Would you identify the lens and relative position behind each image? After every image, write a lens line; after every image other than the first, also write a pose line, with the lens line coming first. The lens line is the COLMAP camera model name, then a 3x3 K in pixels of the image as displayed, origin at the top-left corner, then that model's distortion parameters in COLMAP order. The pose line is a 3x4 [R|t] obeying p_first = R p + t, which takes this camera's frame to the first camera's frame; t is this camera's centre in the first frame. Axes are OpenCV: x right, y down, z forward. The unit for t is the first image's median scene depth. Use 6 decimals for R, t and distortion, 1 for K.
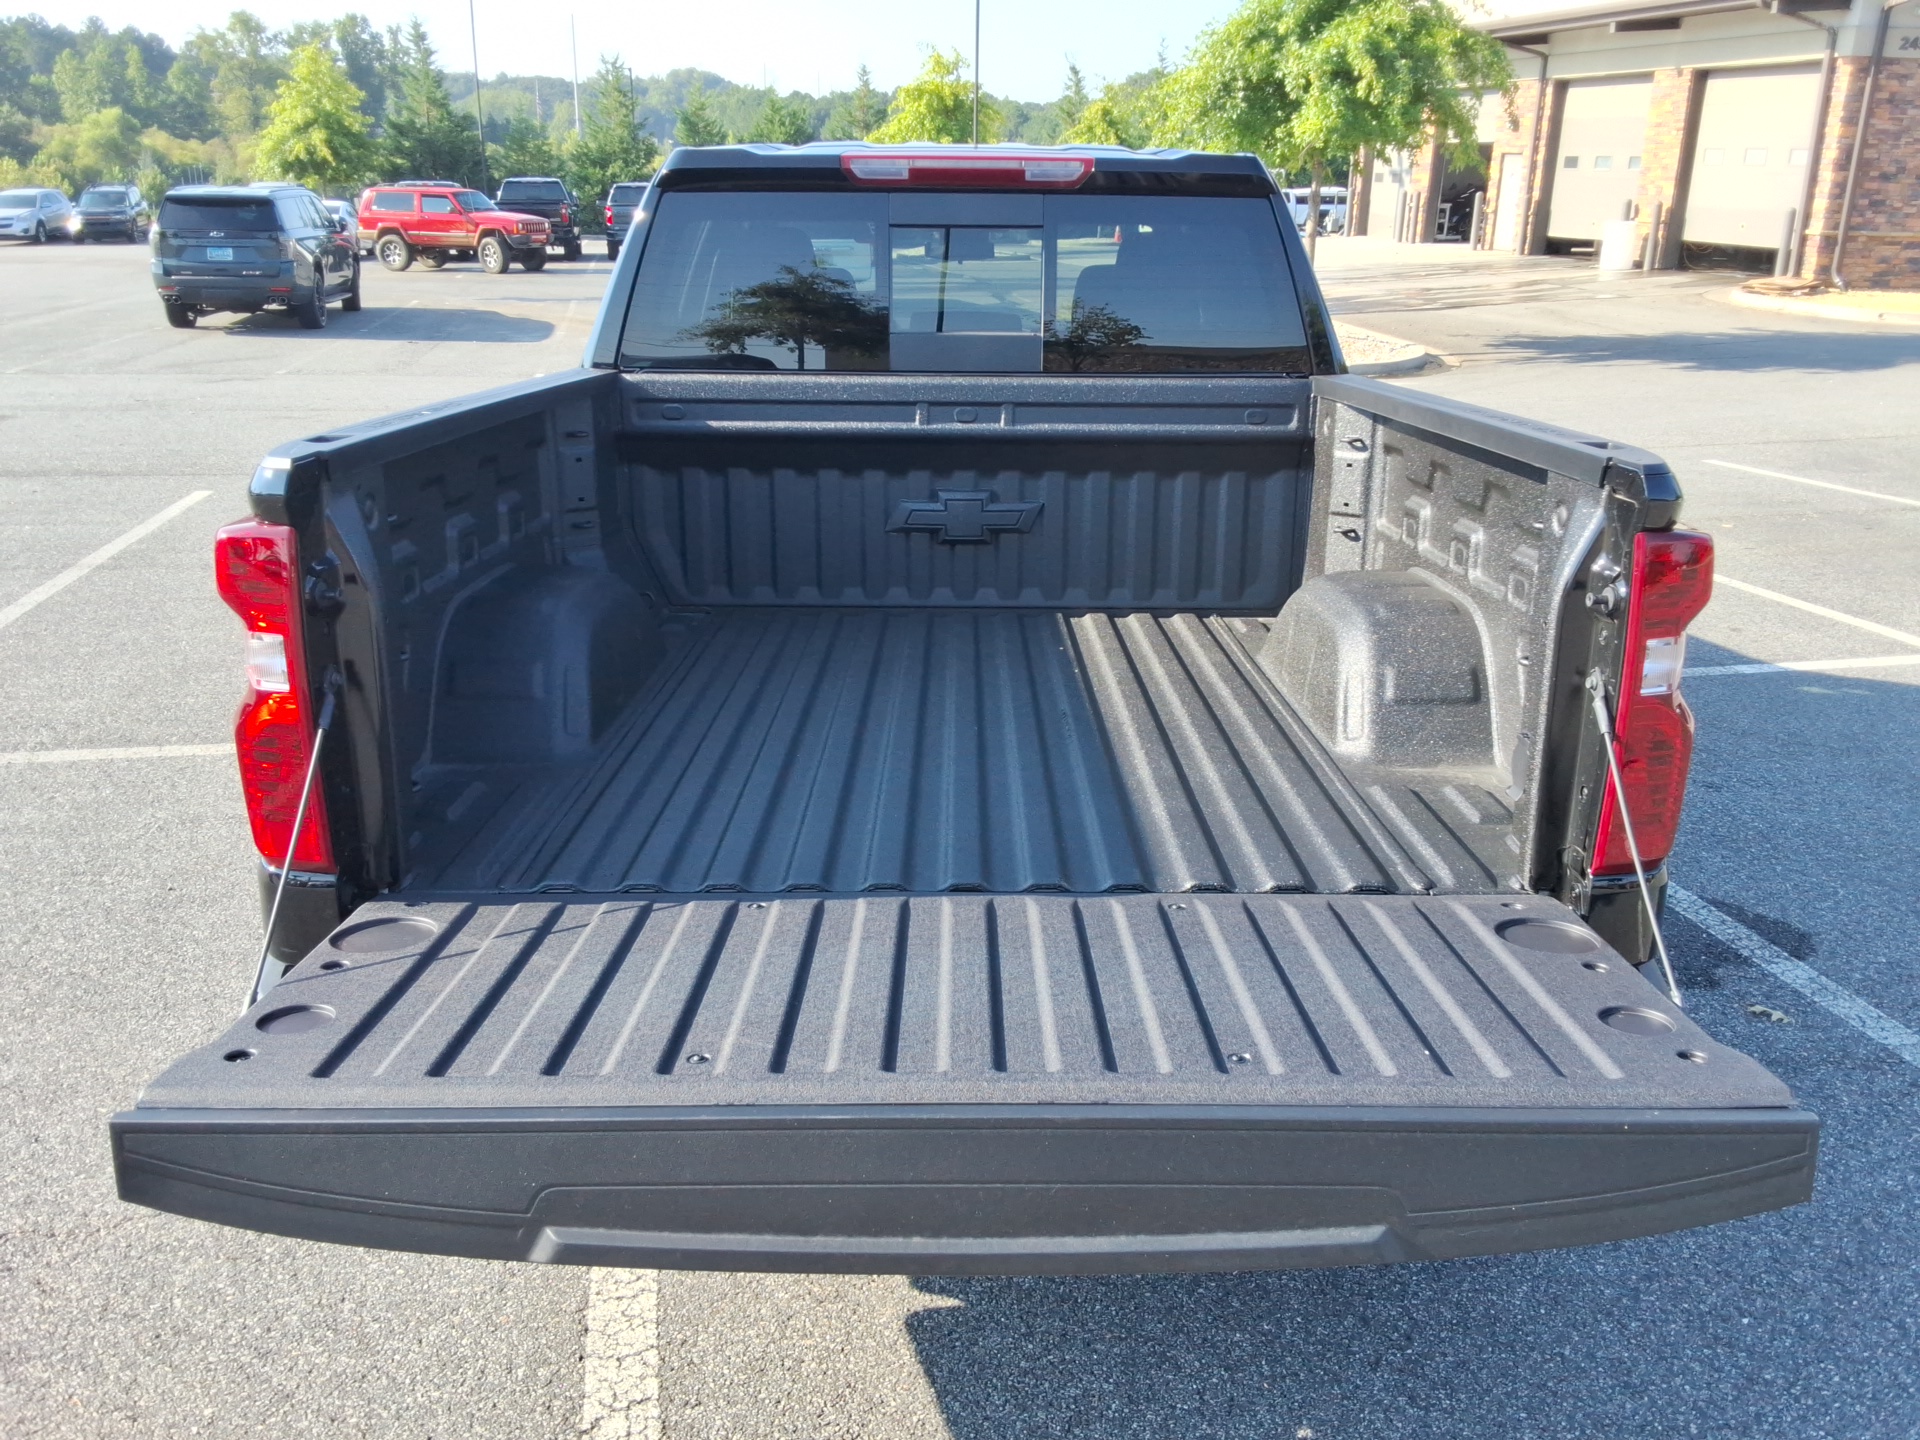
lens RADIAL K [[1535.5, 0, 960.0], [0, 1535.5, 720.0], [0, 0, 1]] dist [0.070706, -0.106478]
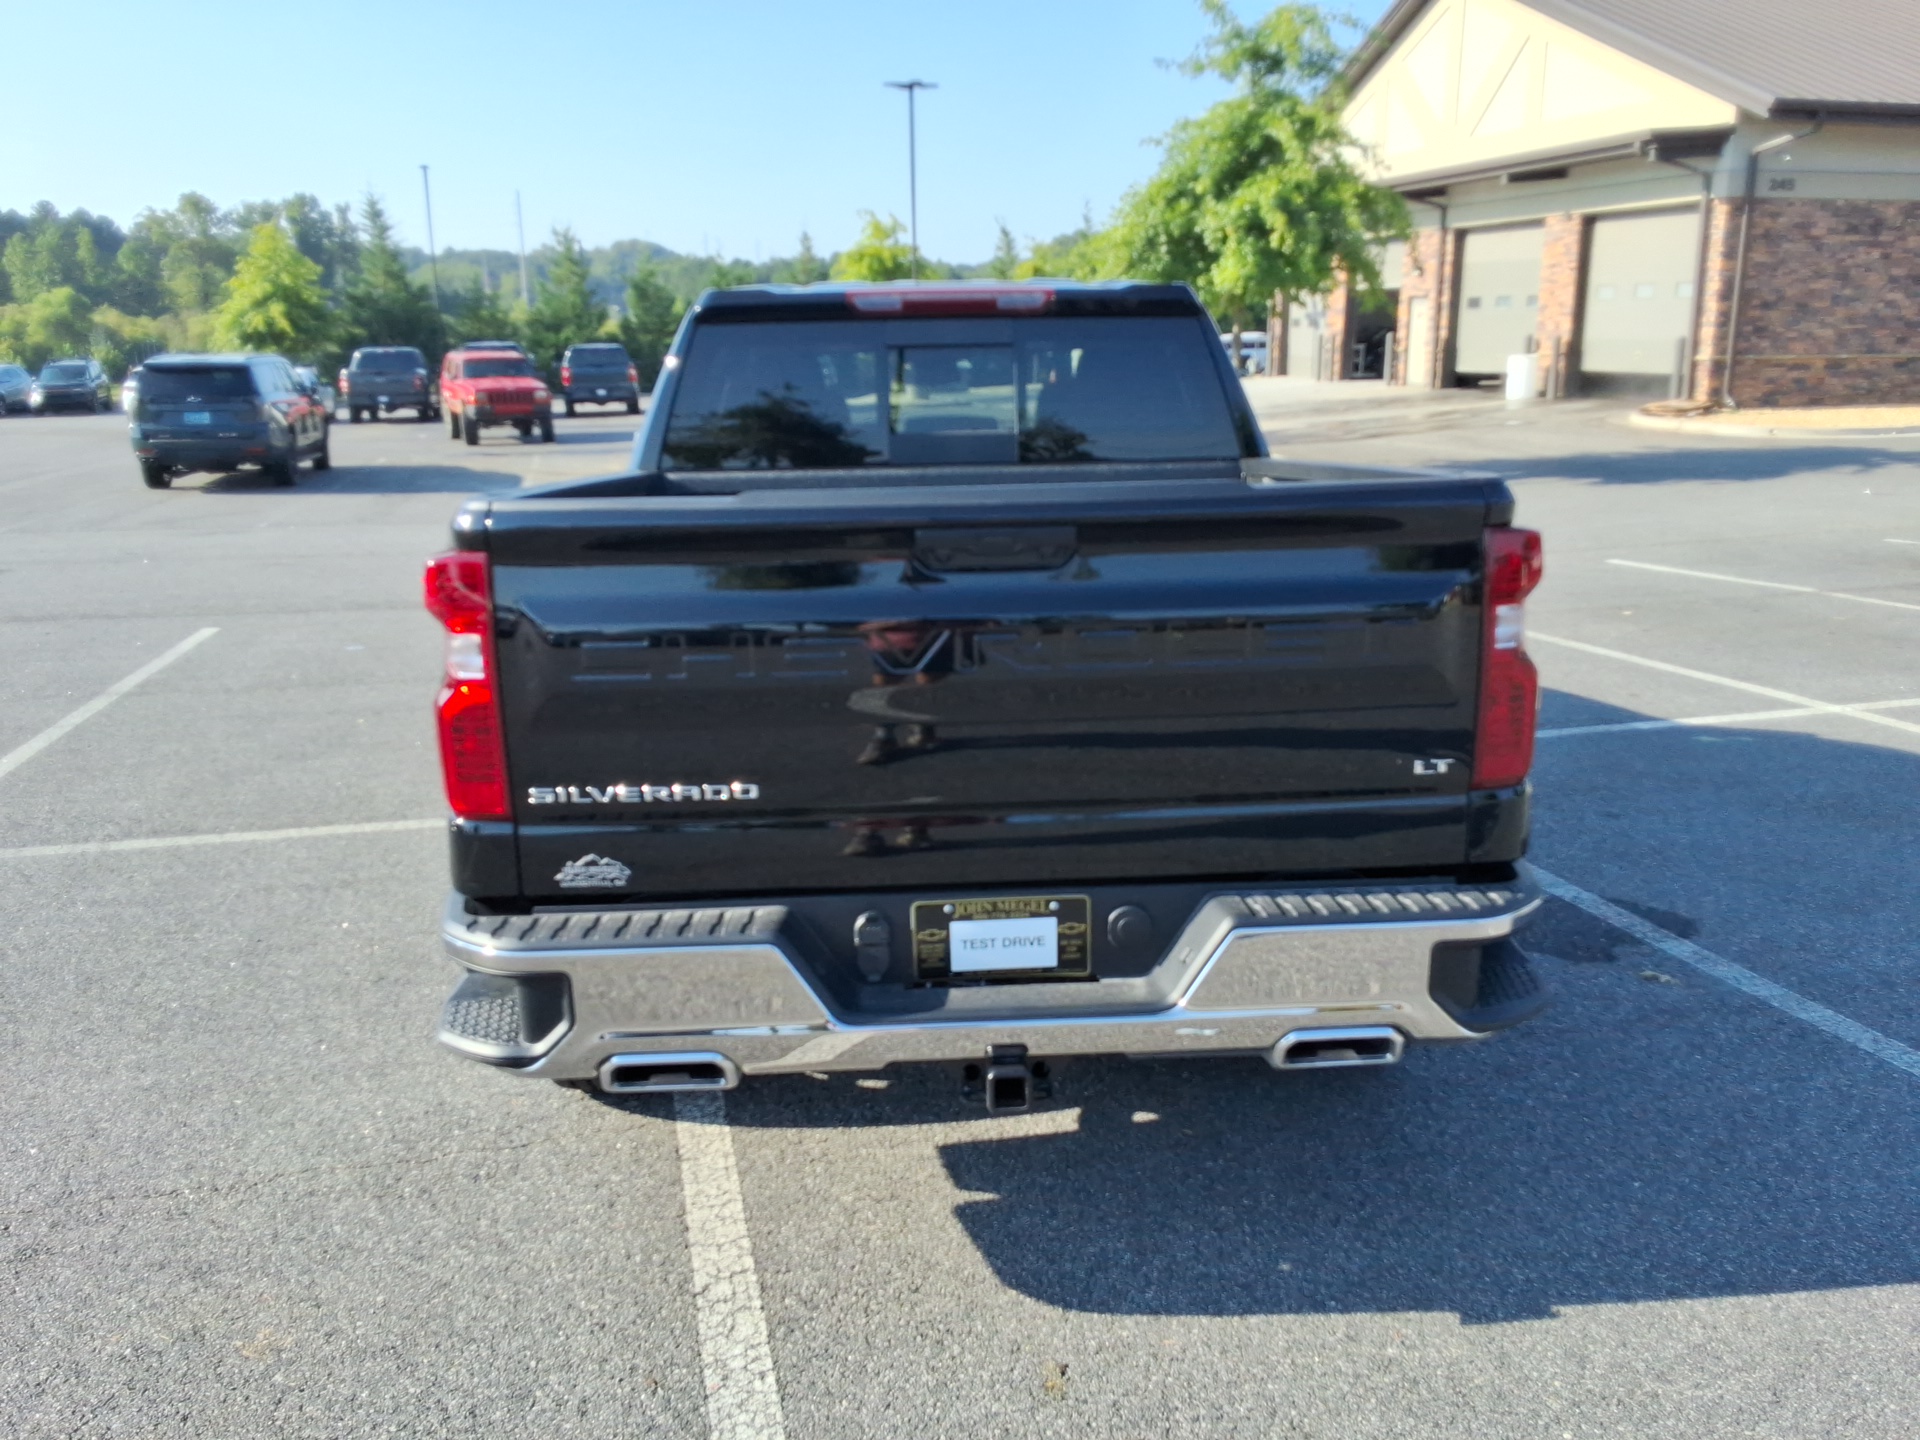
lens RADIAL K [[1521.6, 0, 961.2], [0, 1521.6, 711.9], [0, 0, 1]] dist [0.105192, -0.151277]
pose [[0.998859, -0.033927, 0.033604, -0.004672], [0.036993, 0.994766, -0.095251, 0.009865], [-0.030196, 0.096385, 0.994886, -0.020331]]
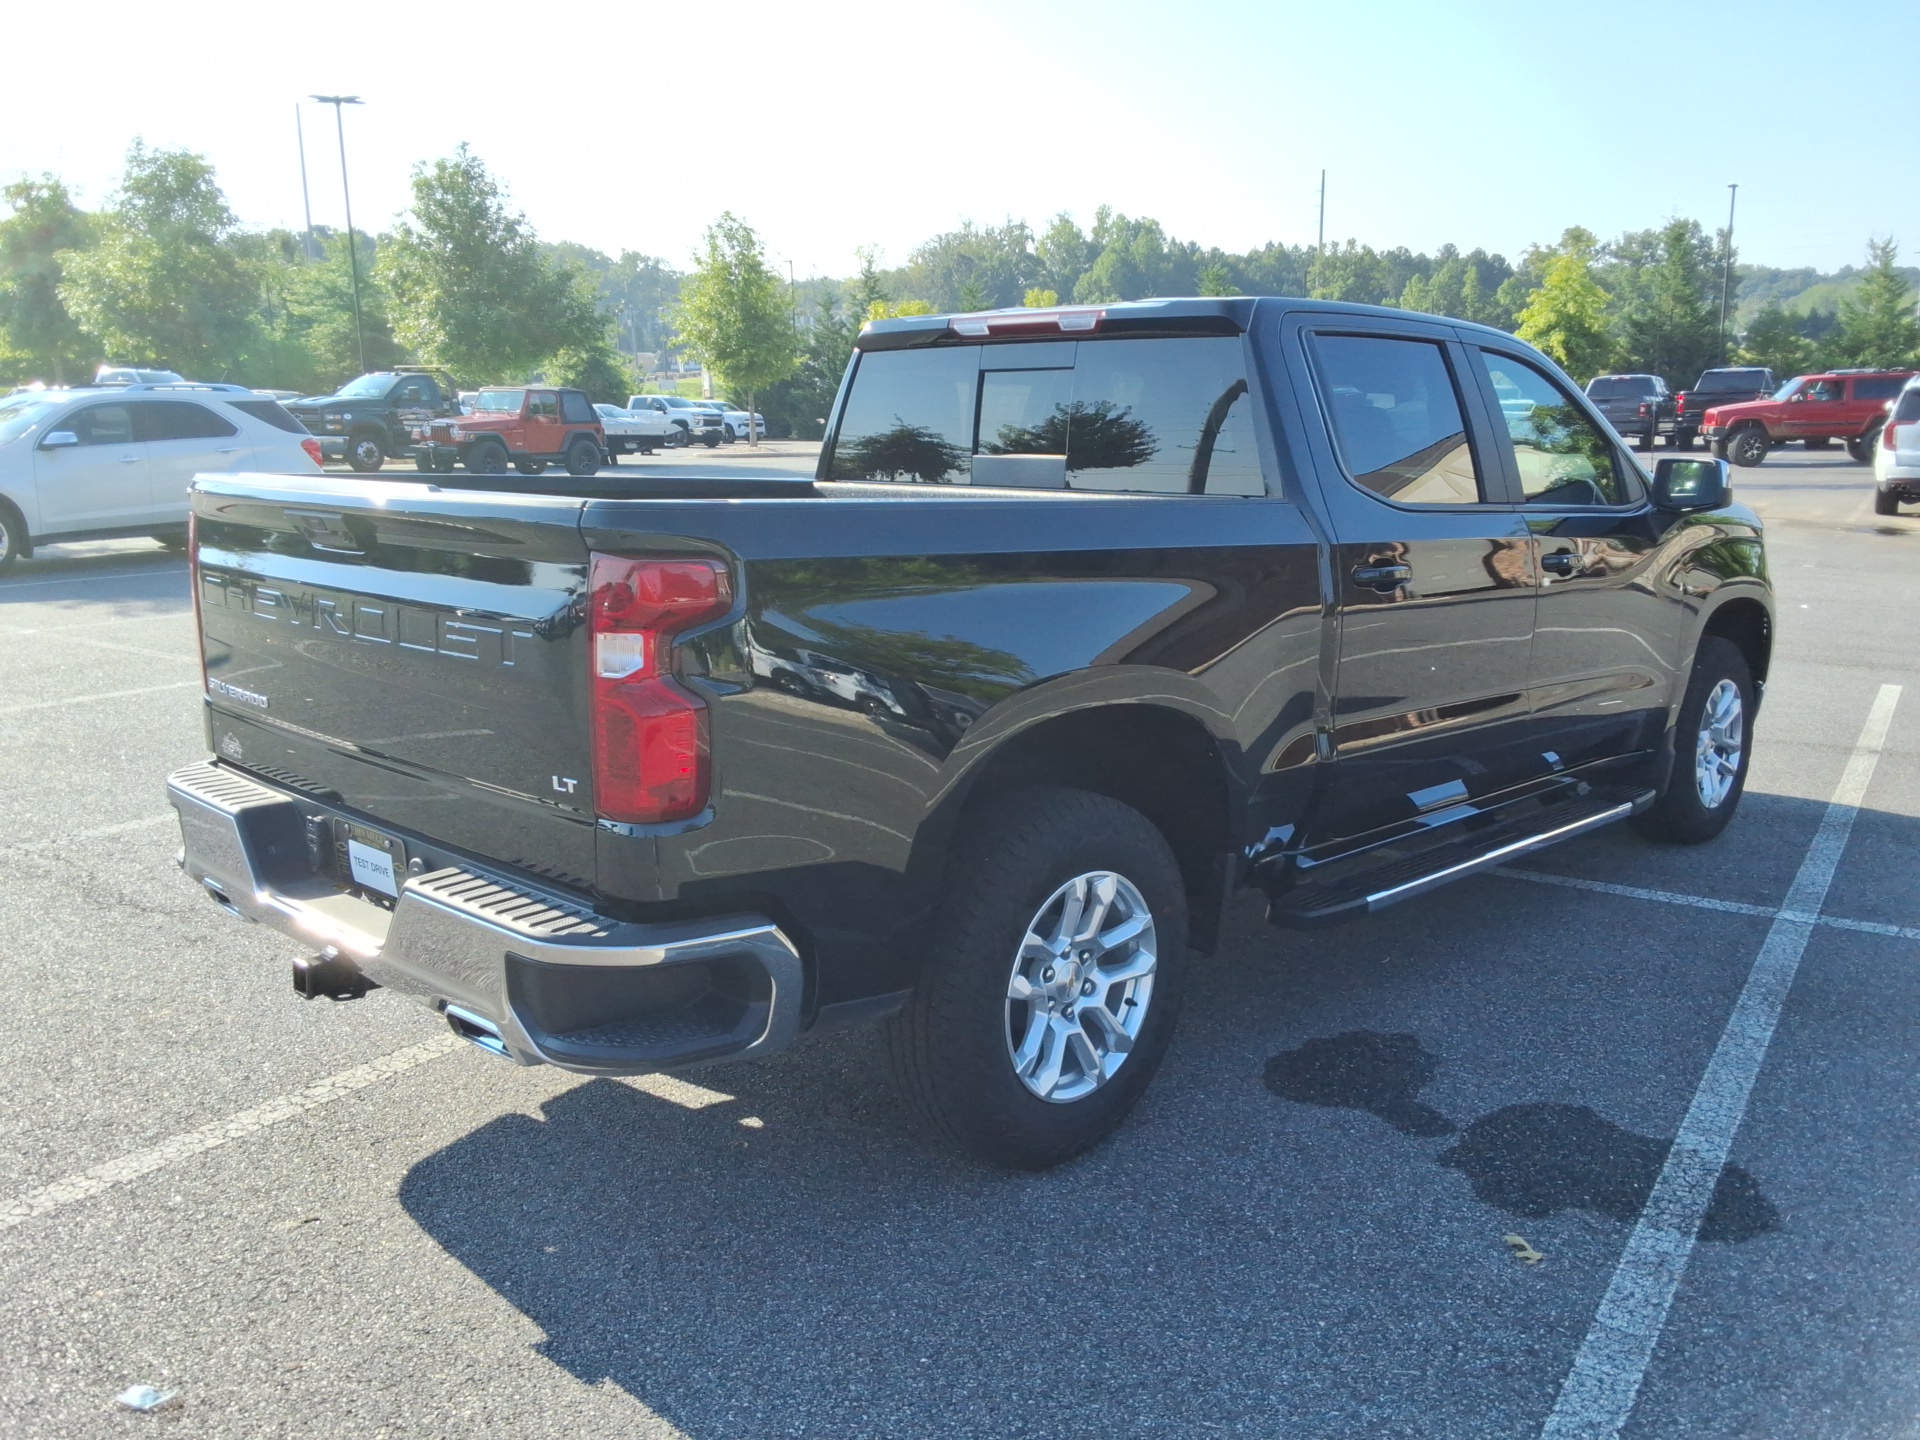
lens RADIAL K [[1538.9, 0, 972.4], [0, 1538.9, 698.2], [0, 0, 1]] dist [0.099029, -0.154142]
pose [[0.718995, 0.116321, -0.685212, 0.103770], [-0.206819, 0.977041, -0.051154, 0.000354], [0.663530, 0.178494, 0.726545, 0.016714]]
